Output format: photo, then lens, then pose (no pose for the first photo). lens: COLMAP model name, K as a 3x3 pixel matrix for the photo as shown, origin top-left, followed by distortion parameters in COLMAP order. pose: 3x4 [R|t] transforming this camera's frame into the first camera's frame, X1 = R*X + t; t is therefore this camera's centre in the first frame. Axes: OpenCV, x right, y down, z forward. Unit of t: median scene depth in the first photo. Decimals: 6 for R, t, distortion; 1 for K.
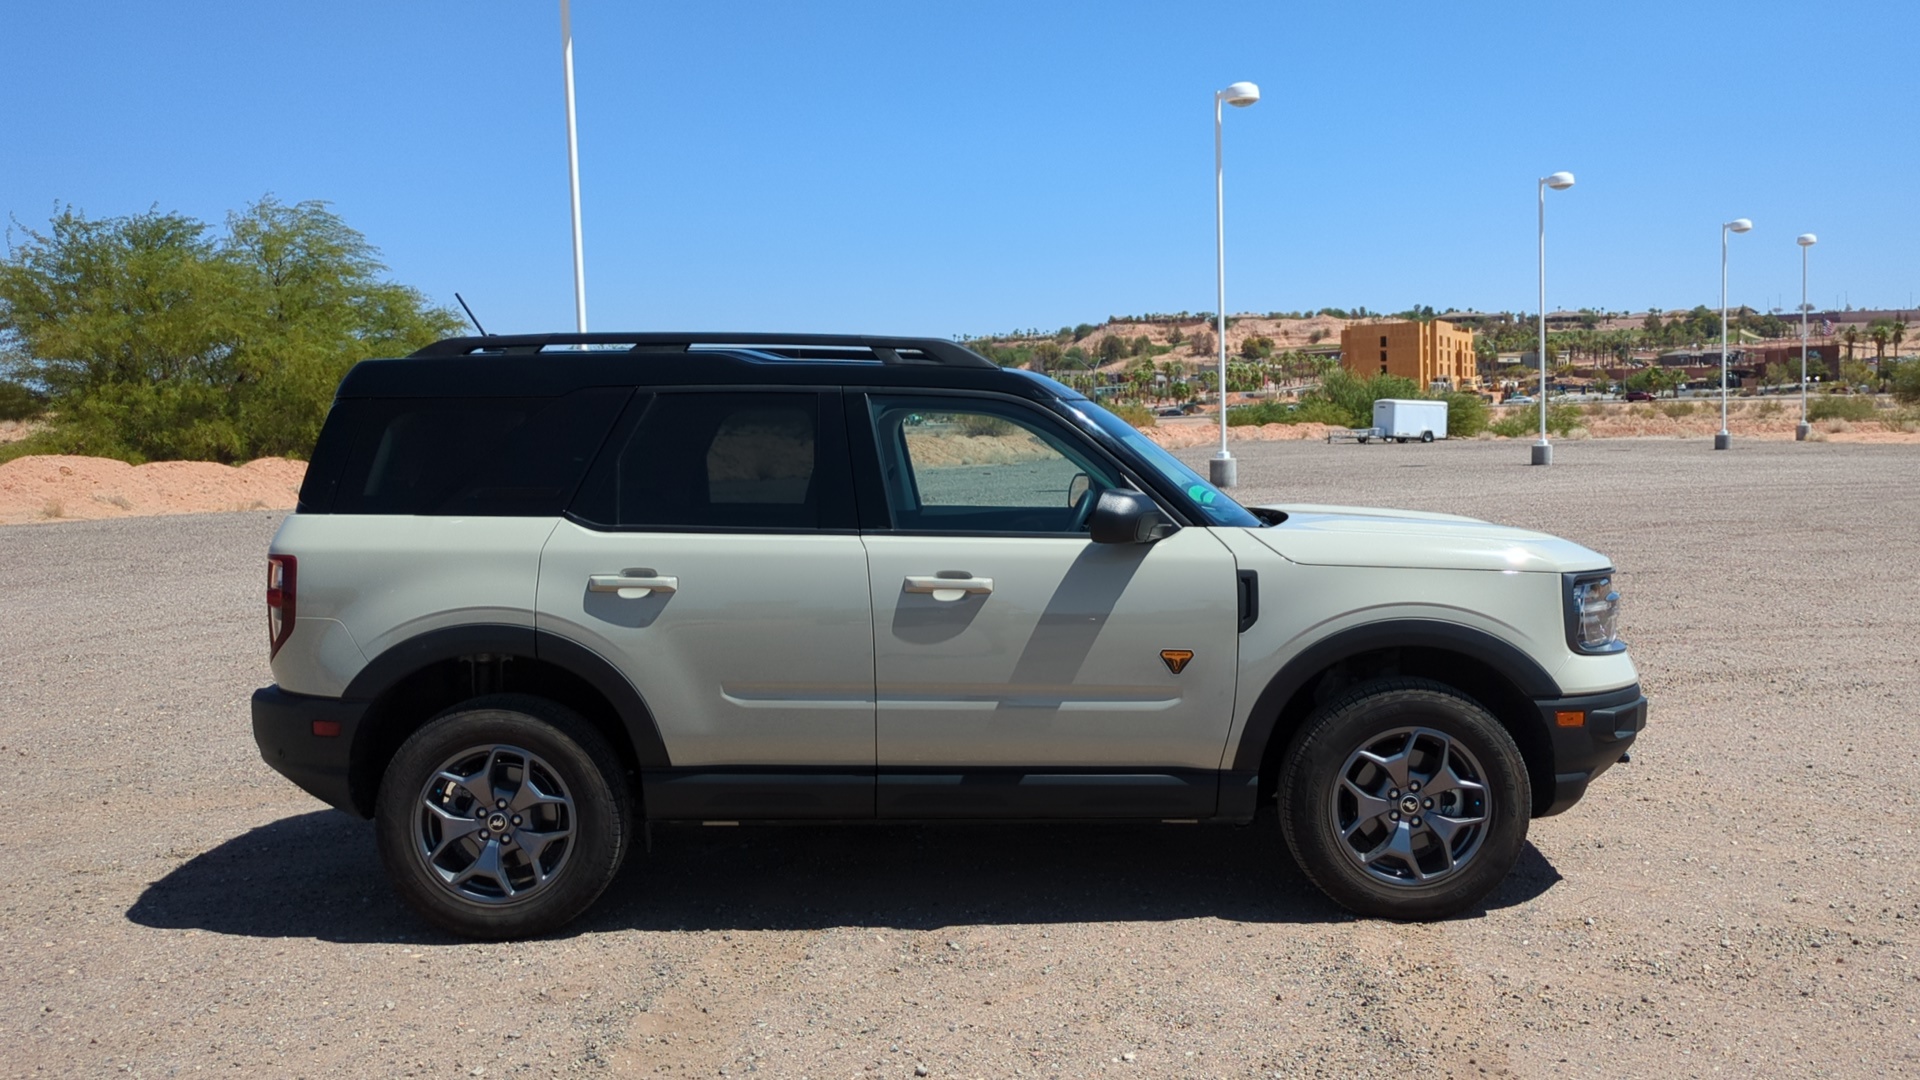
lens RADIAL K [[1652.6, 0, 998.8], [0, 1652.6, 560.2], [0, 0, 1]] dist [0.059018, -0.076613]
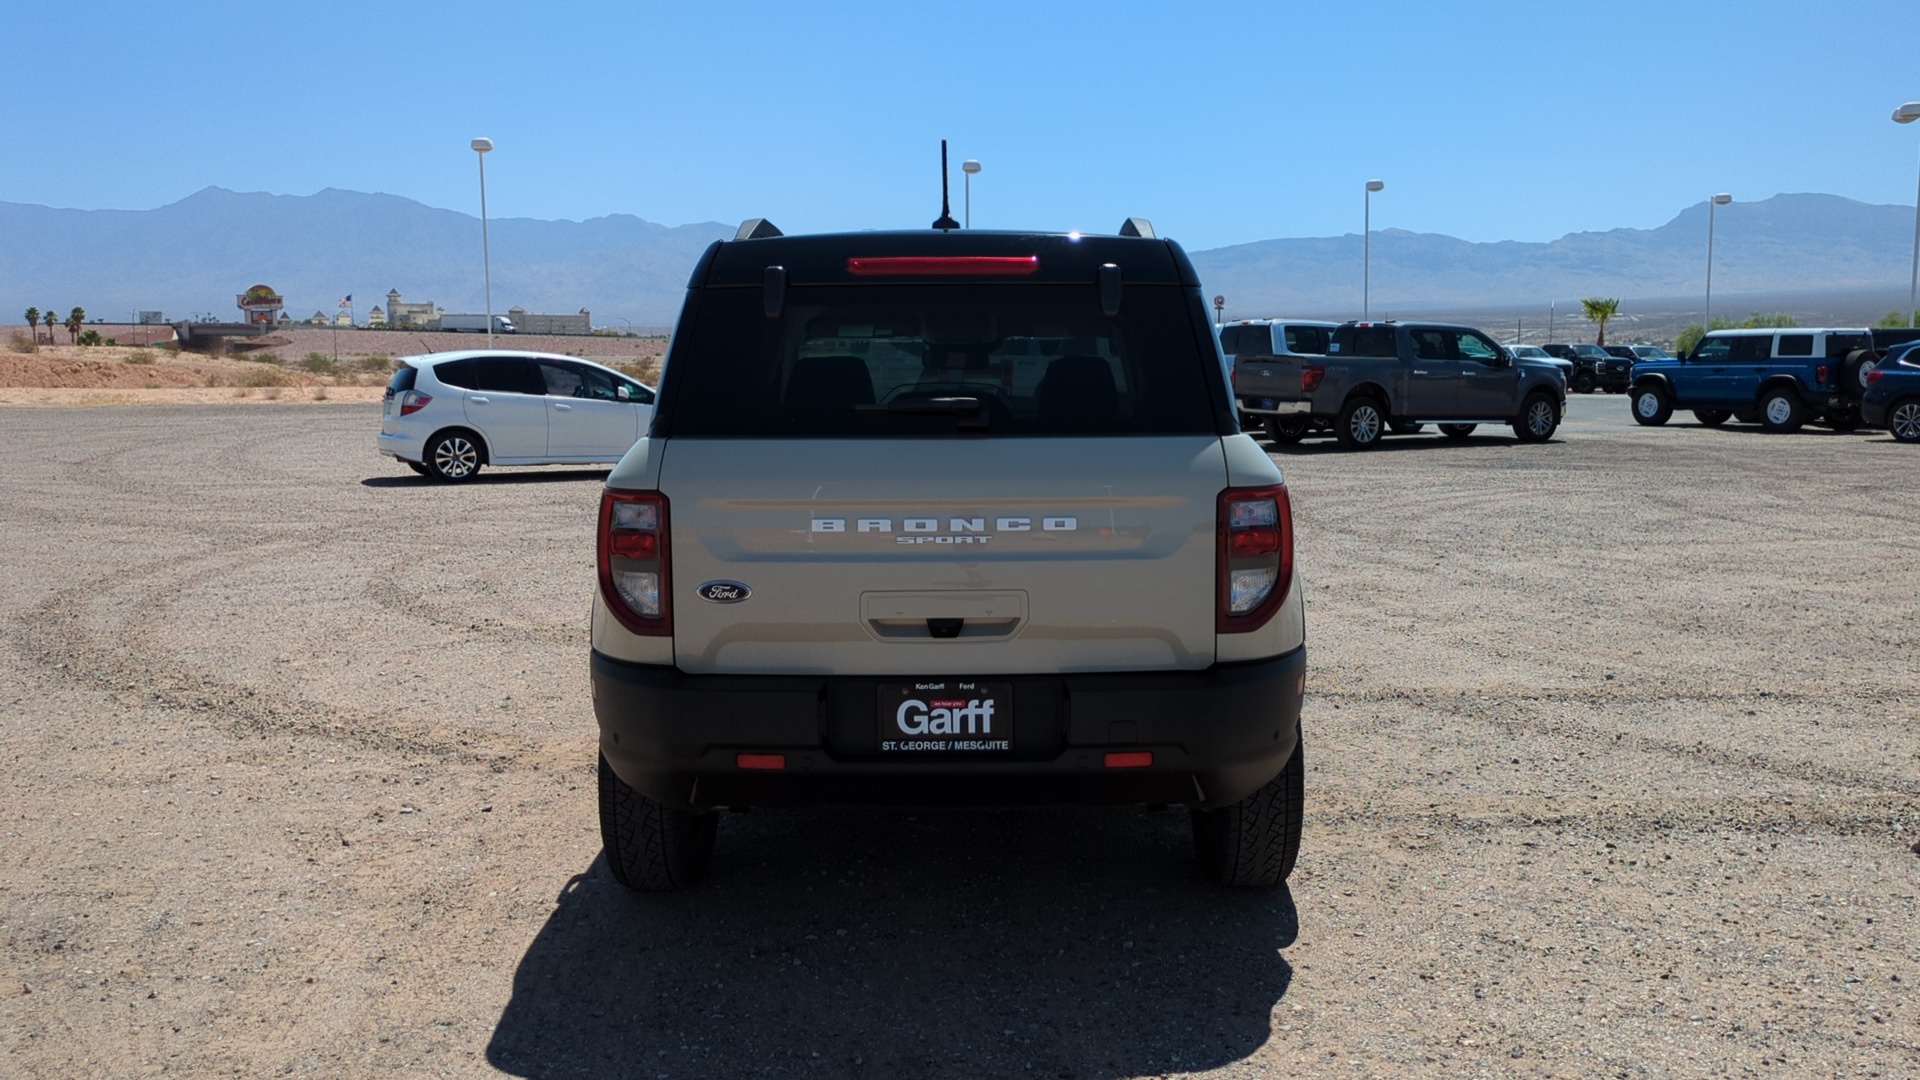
lens RADIAL K [[1652.6, 0, 976.8], [0, 1652.6, 540.0], [0, 0, 1]] dist [0.059018, -0.076613]
pose [[0.001853, -0.089826, 0.995956, -0.159166], [0.082672, 0.992562, 0.089366, -0.007761], [-0.996575, 0.082173, 0.009265, 0.148087]]
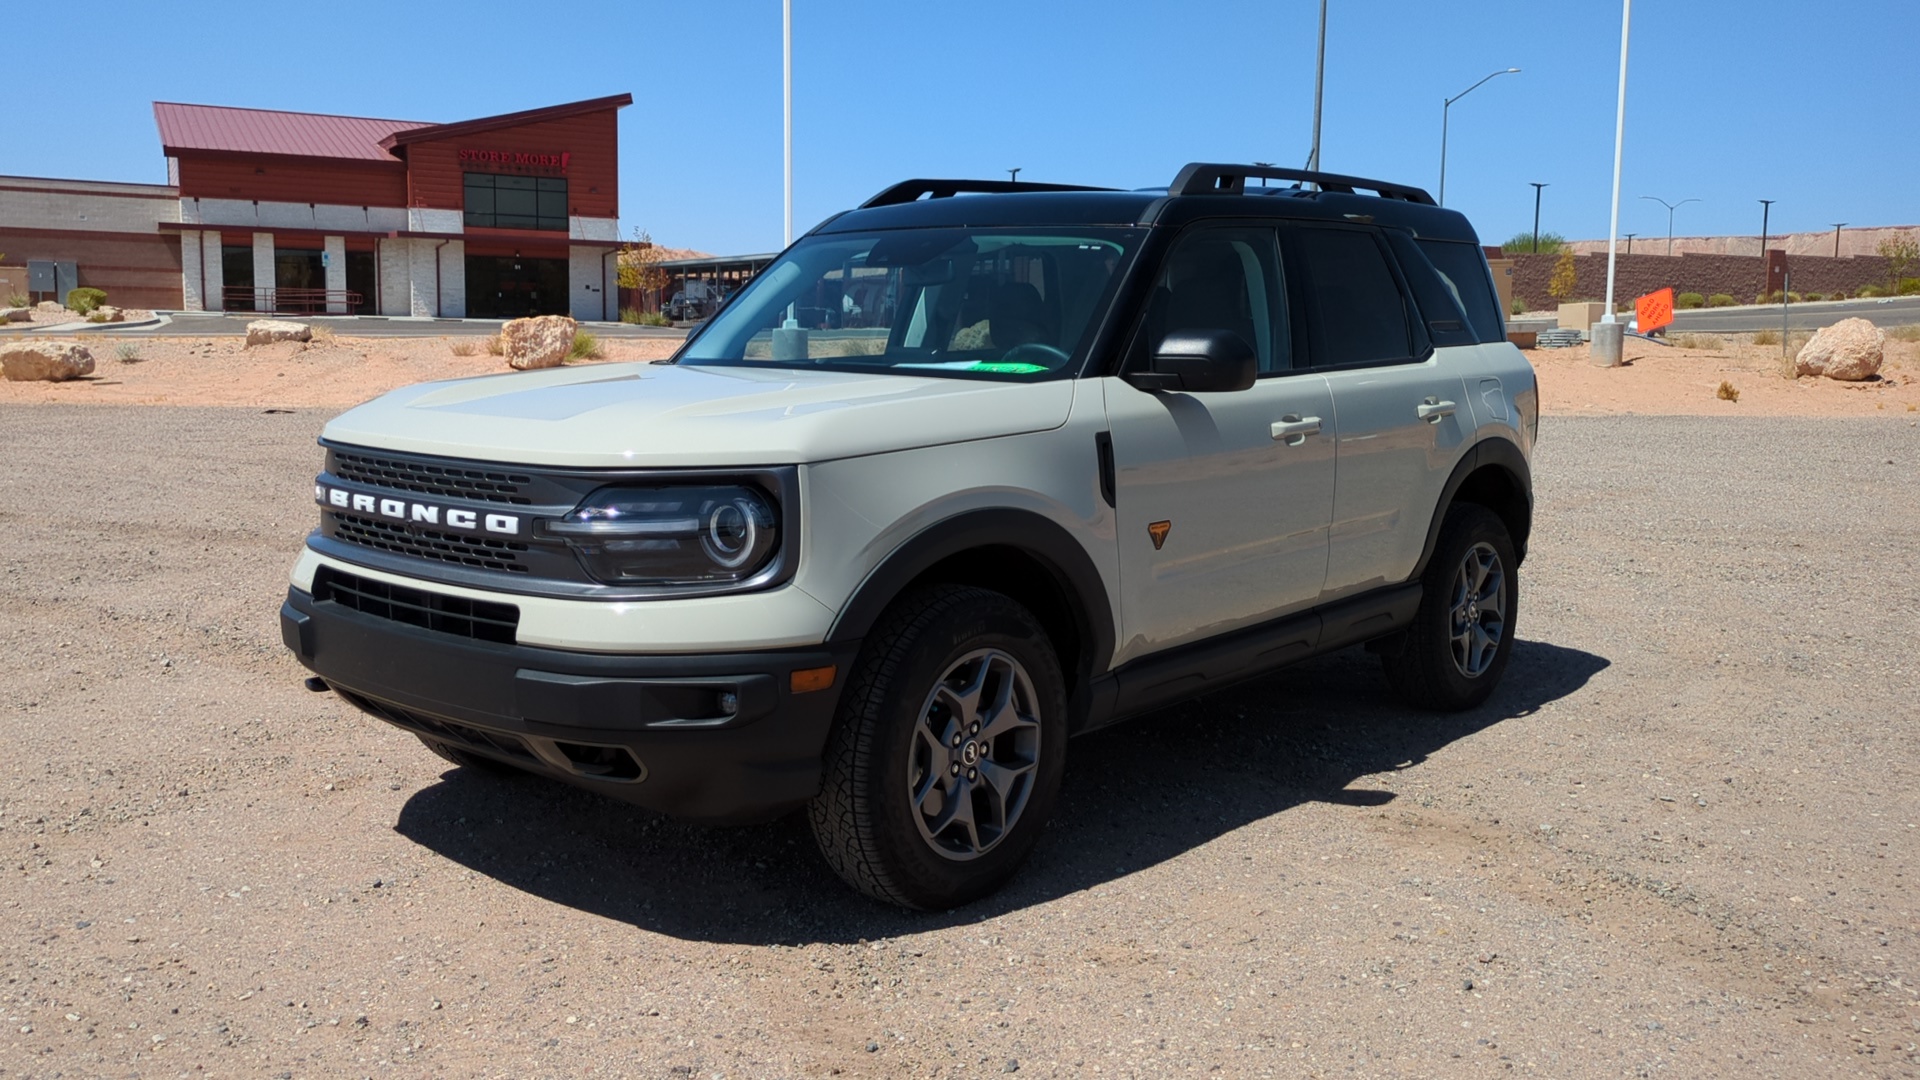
lens RADIAL K [[1652.6, 0, 975.7], [0, 1652.6, 537.8], [0, 0, 1]] dist [0.059018, -0.076613]
pose [[-0.650246, 0.108441, -0.751945, 0.103983], [-0.064074, 0.978406, 0.196508, -0.016472], [0.757017, 0.175959, -0.629256, 0.235118]]
